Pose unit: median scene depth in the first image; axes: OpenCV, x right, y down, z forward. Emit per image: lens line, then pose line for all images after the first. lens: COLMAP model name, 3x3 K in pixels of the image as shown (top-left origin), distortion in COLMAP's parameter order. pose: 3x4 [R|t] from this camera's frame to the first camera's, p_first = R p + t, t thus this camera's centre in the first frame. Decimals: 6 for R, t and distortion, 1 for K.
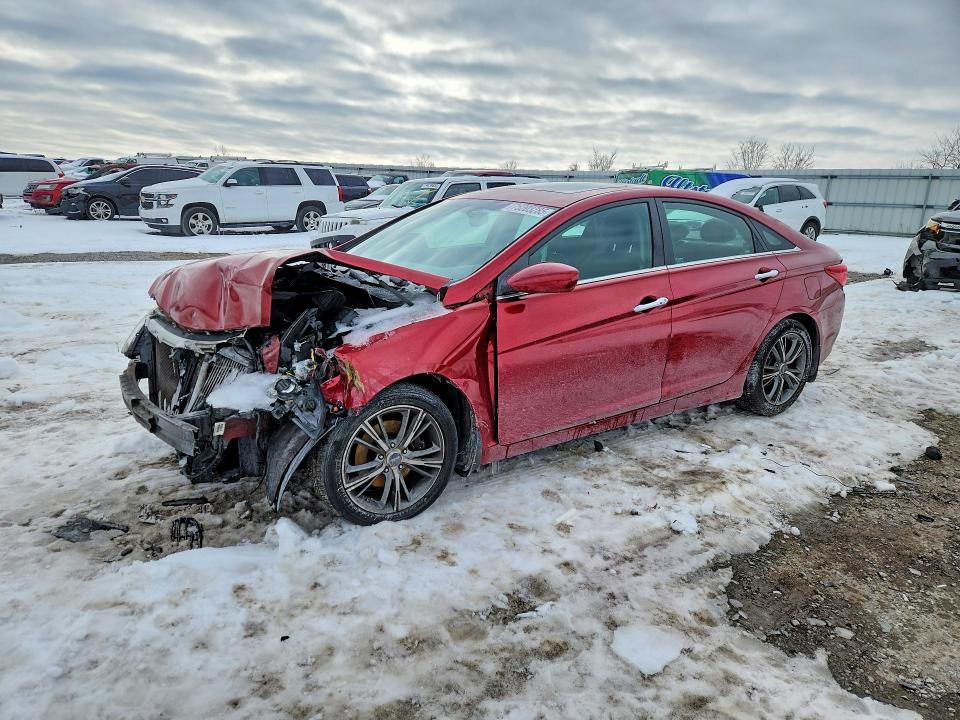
lens RADIAL K [[668.4, 0, 474.4], [0, 668.4, 361.9], [0, 0, 1]] dist [0.095873, -0.097194]
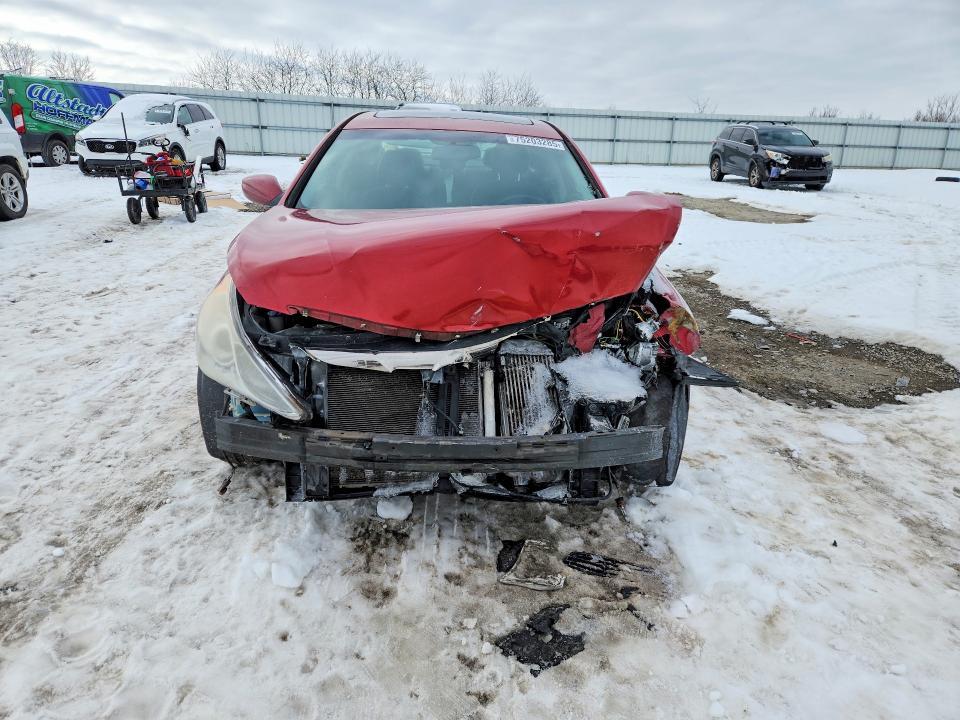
lens RADIAL K [[646.7, 0, 498.5], [0, 646.7, 355.5], [0, 0, 1]] dist [0.089411, -0.083467]
pose [[0.499957, -0.284866, 0.817860, -1.022917], [0.188319, 0.957518, 0.218391, -0.178690], [-0.845328, 0.044832, 0.532363, 0.650546]]
